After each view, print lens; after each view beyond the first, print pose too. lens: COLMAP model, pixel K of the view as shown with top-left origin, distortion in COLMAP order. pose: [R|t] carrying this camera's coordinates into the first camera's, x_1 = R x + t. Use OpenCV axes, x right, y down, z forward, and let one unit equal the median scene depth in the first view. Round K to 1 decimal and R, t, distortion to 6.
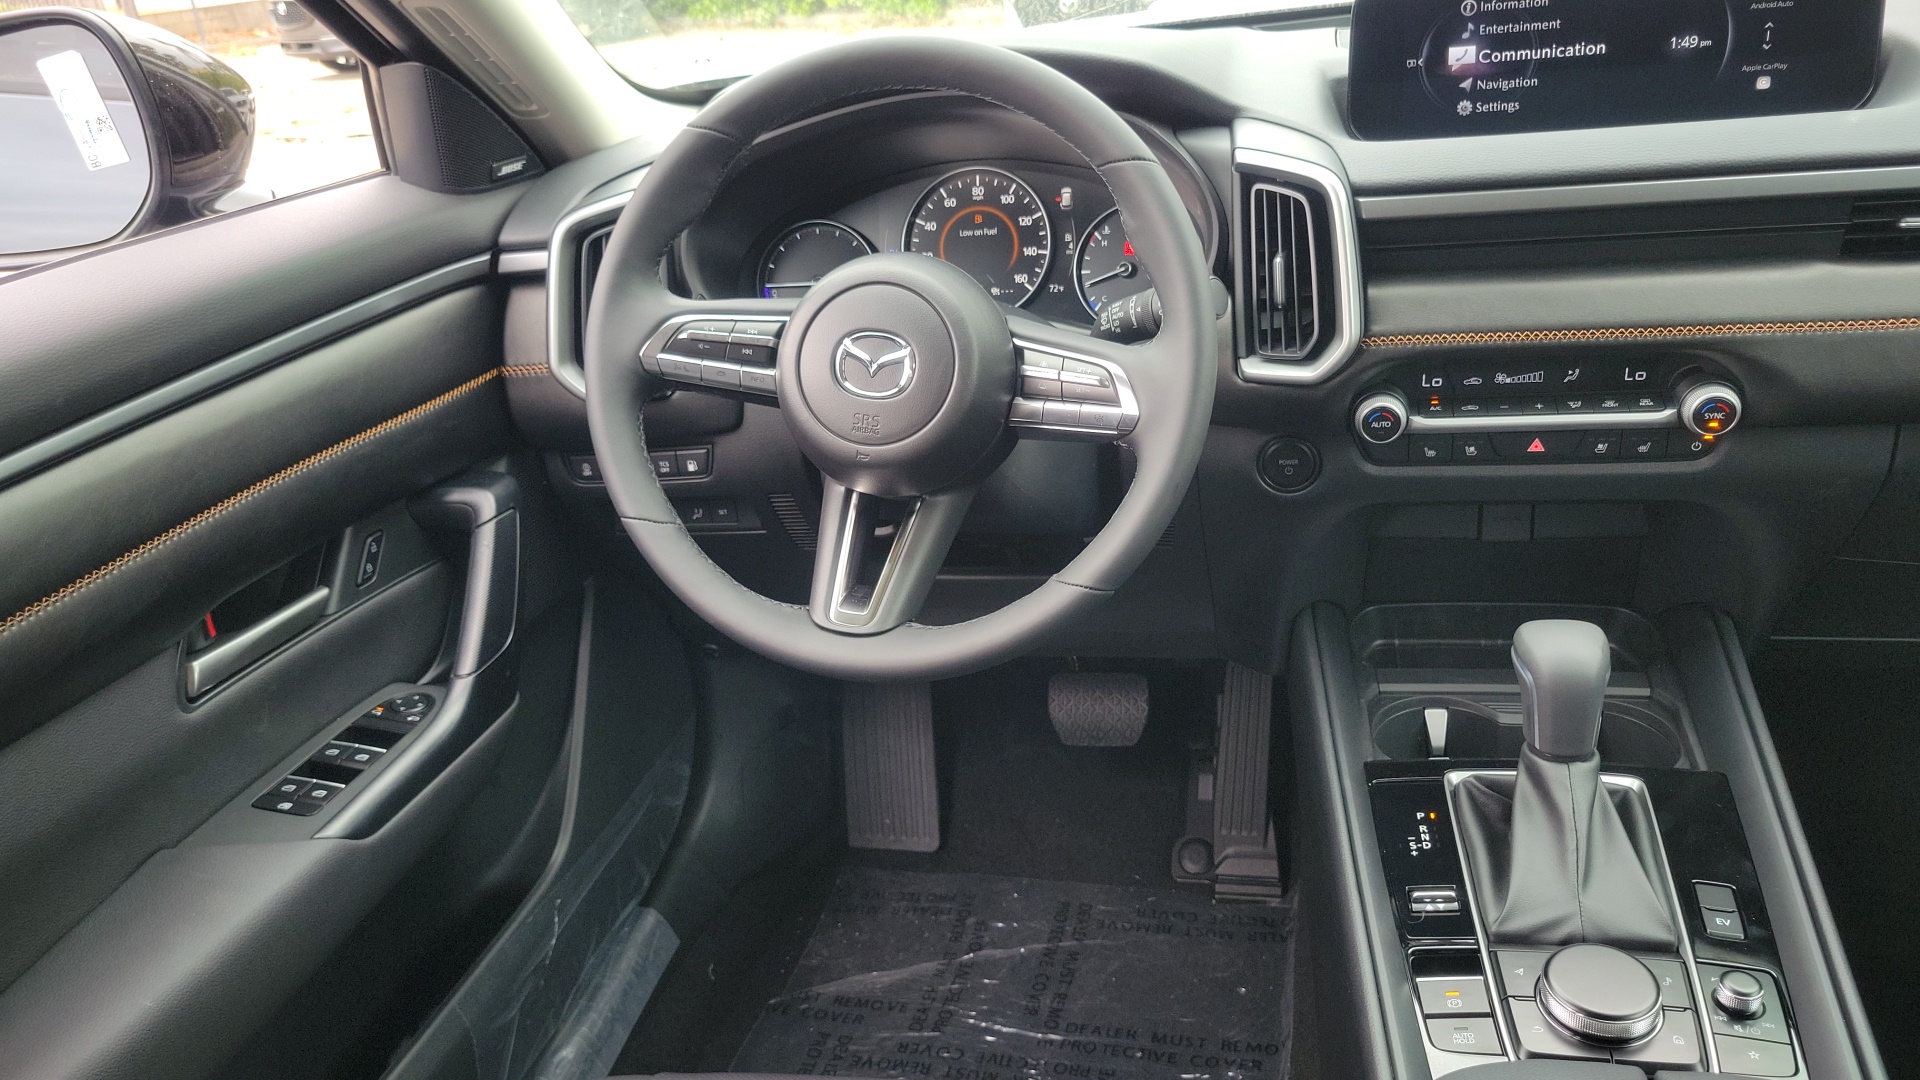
lens RADIAL K [[1440.7, 0, 953.0], [0, 1440.7, 542.7], [0, 0, 1]] dist [0.025685, -0.010133]
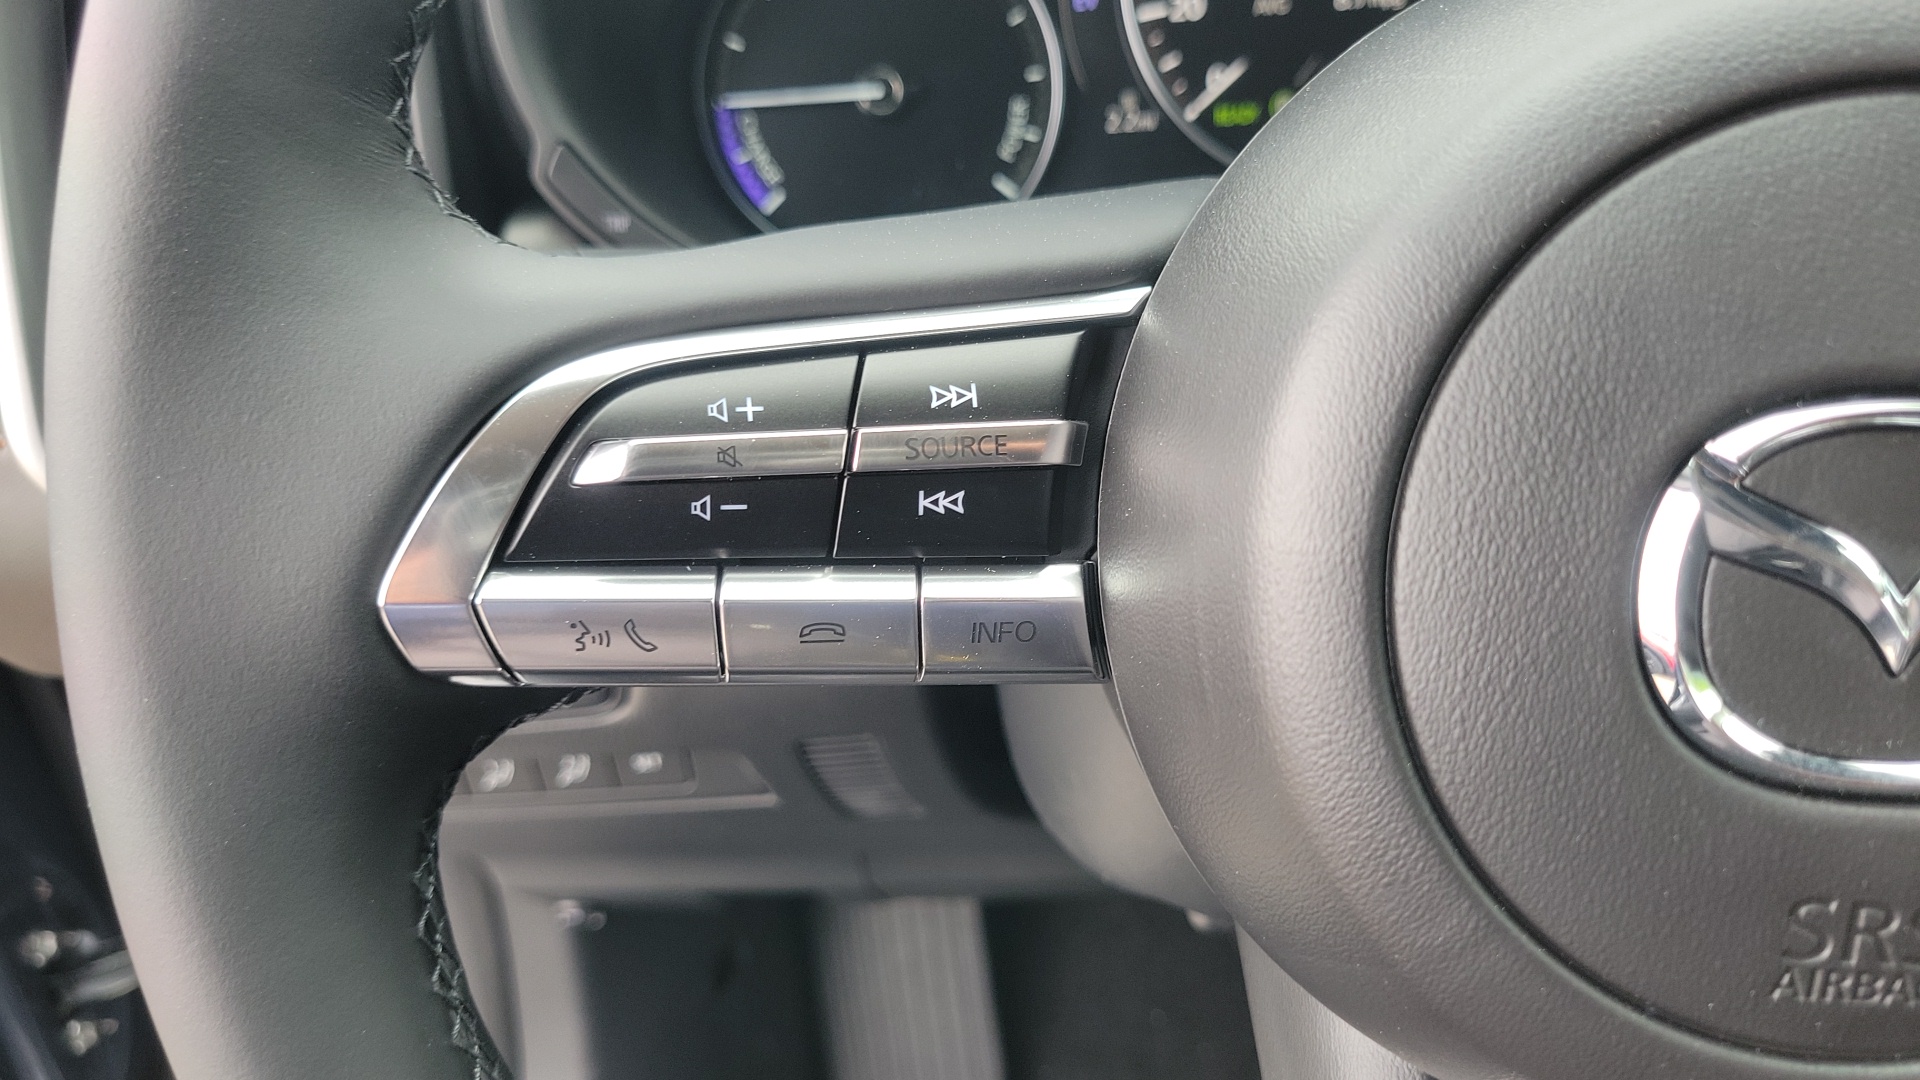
lens RADIAL K [[1427.6, 0, 960.0], [0, 1427.6, 540.0], [0, 0, 1]] dist [-0.002524, -0.009589]
pose [[0.986304, -0.071390, 0.148690, -0.151893], [0.053044, 0.990877, 0.123890, -0.131773], [-0.156178, -0.114306, 0.981093, 0.743809]]
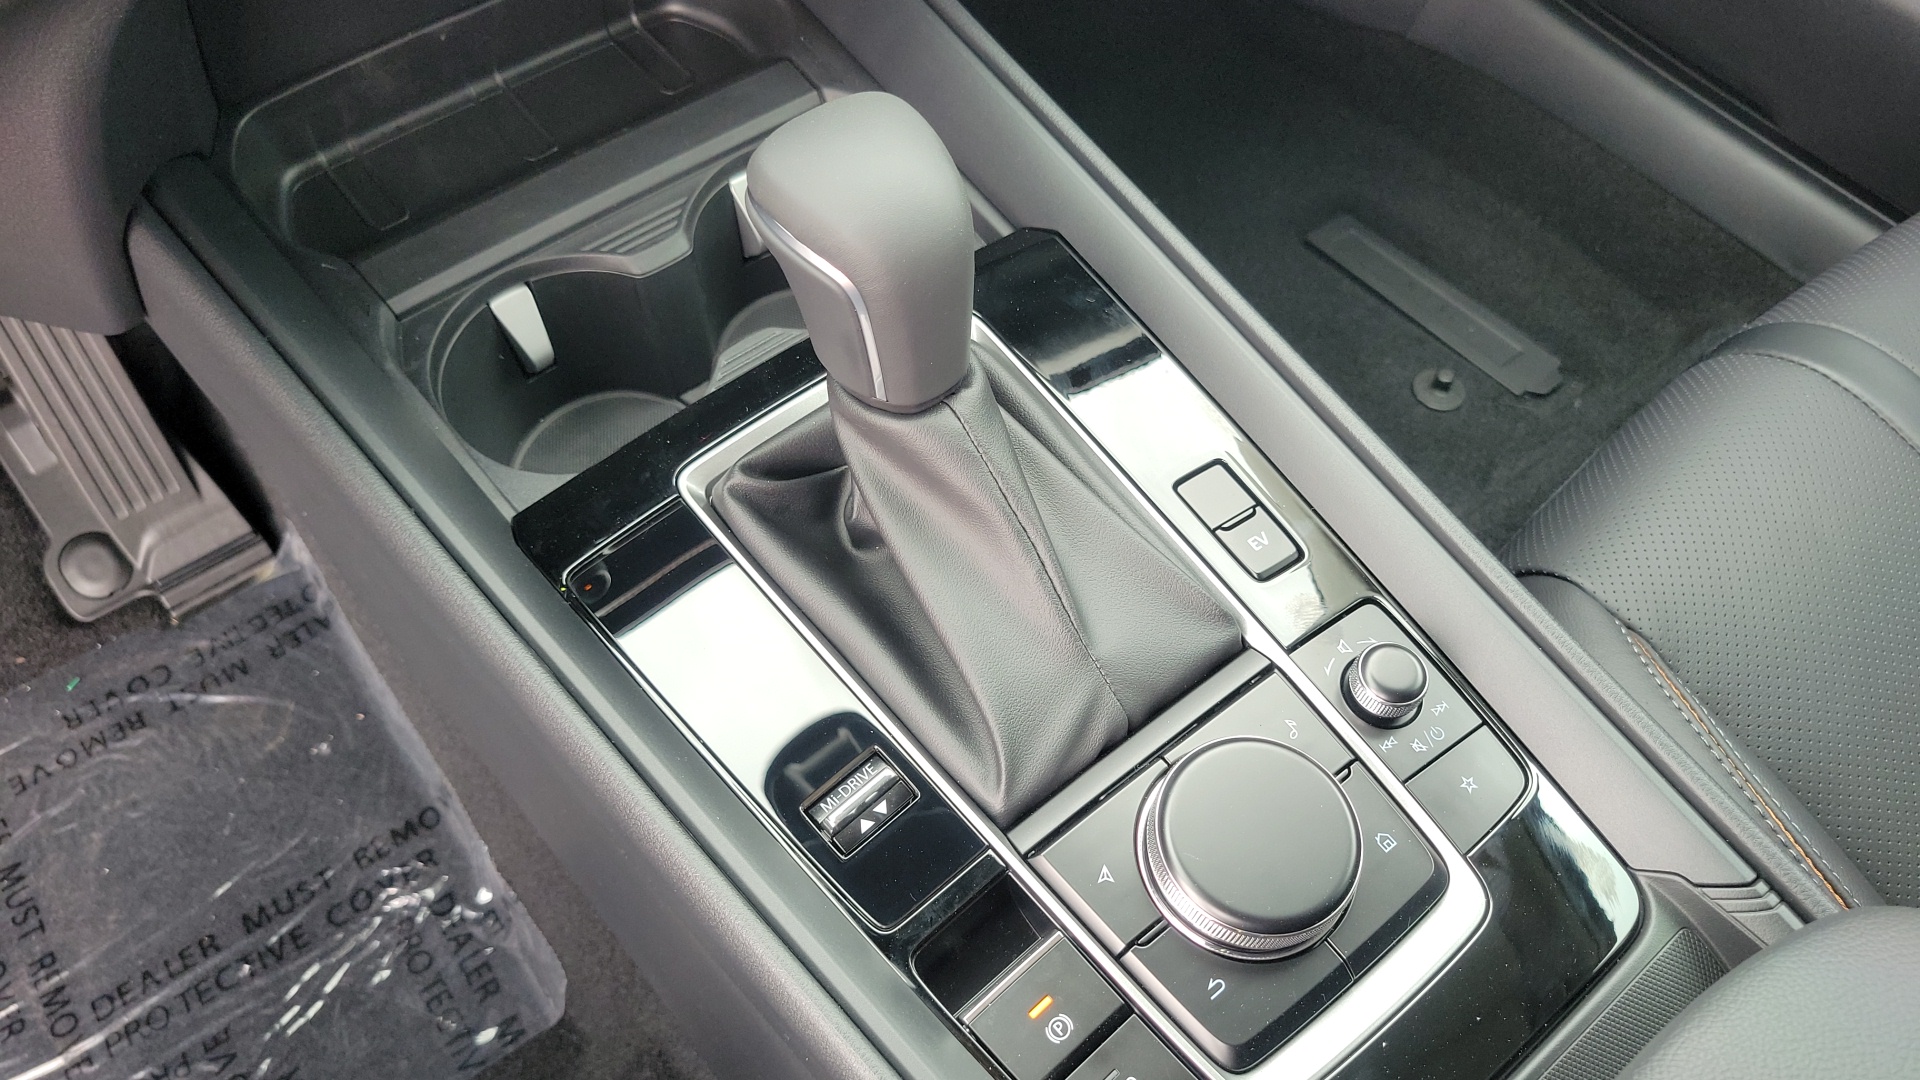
lens RADIAL K [[1448.0, 0, 956.5], [0, 1448.0, 528.5], [0, 0, 1]] dist [0.008705, -0.013528]
pose [[0.619539, -0.576085, 0.533196, 0.124850], [0.230741, 0.782904, 0.577772, -0.078142], [-0.750287, -0.234922, 0.617966, 0.592229]]
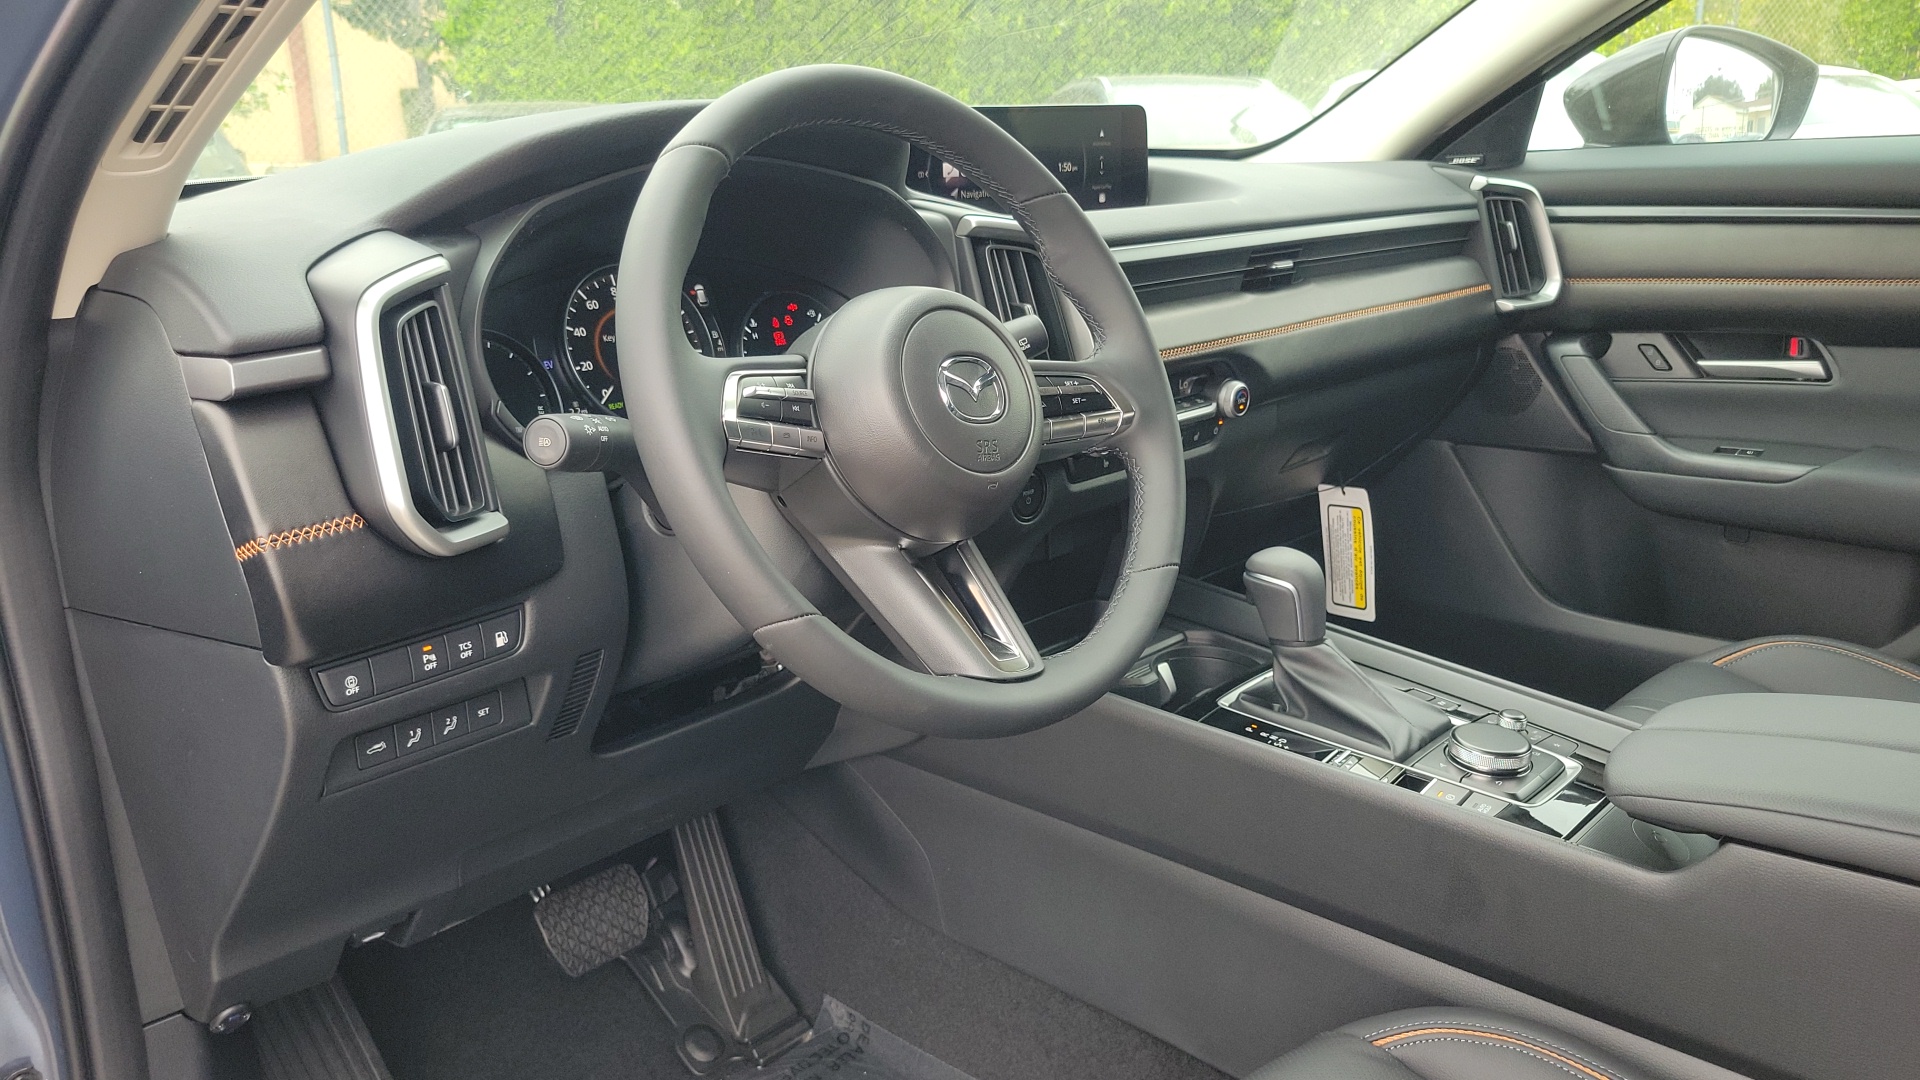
lens RADIAL K [[1427.6, 0, 960.0], [0, 1427.6, 540.0], [0, 0, 1]] dist [-0.002524, -0.009589]
pose [[0.507178, -0.146910, 0.849228, -0.725083], [0.322993, 0.945949, -0.029256, -0.006114], [-0.799028, 0.289132, 0.527215, 0.466716]]
